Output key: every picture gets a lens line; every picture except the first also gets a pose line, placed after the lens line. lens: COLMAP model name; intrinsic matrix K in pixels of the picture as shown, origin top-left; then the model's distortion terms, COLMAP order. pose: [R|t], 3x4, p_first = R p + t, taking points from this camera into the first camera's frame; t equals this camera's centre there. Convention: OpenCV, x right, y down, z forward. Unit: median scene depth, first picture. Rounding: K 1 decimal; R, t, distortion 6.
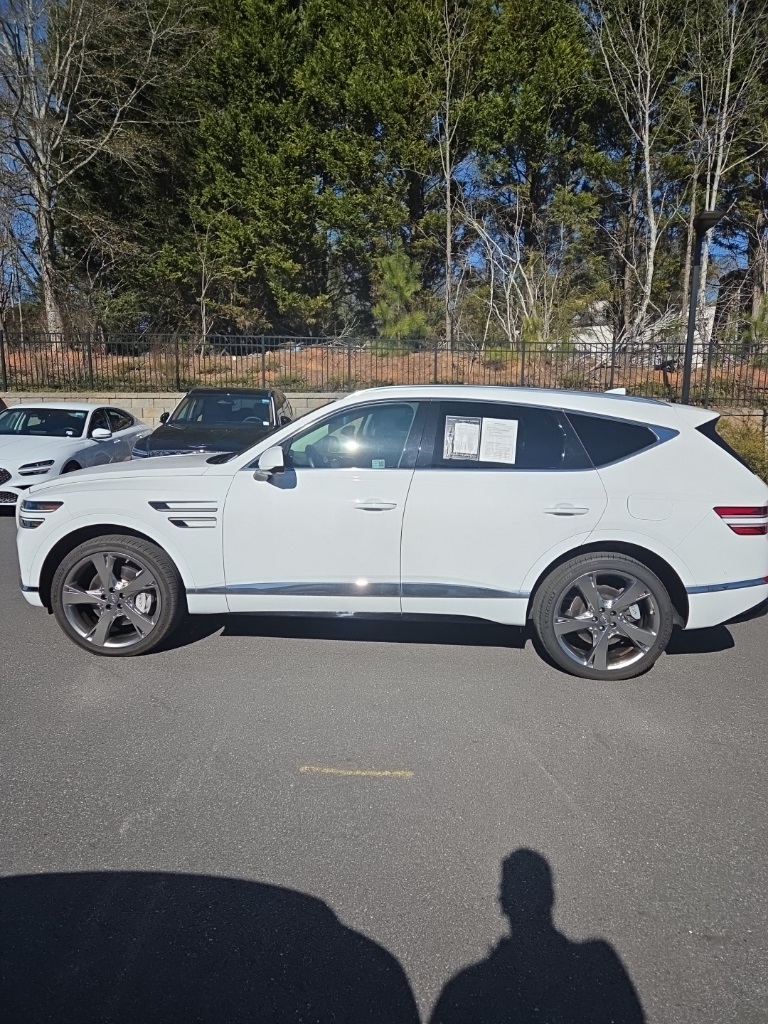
lens RADIAL K [[673.6, 0, 383.5], [0, 673.6, 517.6], [0, 0, 1]] dist [0.060782, -0.047605]
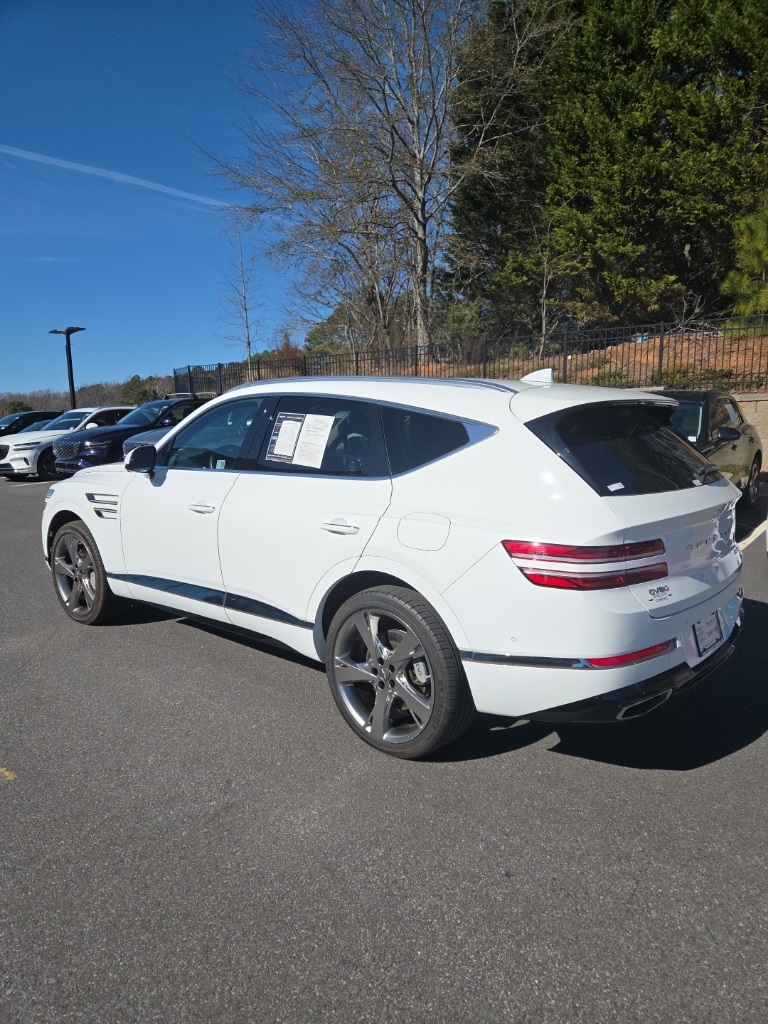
lens RADIAL K [[673.6, 0, 382.9], [0, 673.6, 518.7], [0, 0, 1]] dist [0.060782, -0.047605]
pose [[0.794218, 0.069149, -0.603686, 0.744472], [-0.070777, 0.997269, 0.021117, -0.039425], [0.603497, 0.025955, 0.796943, 0.372352]]
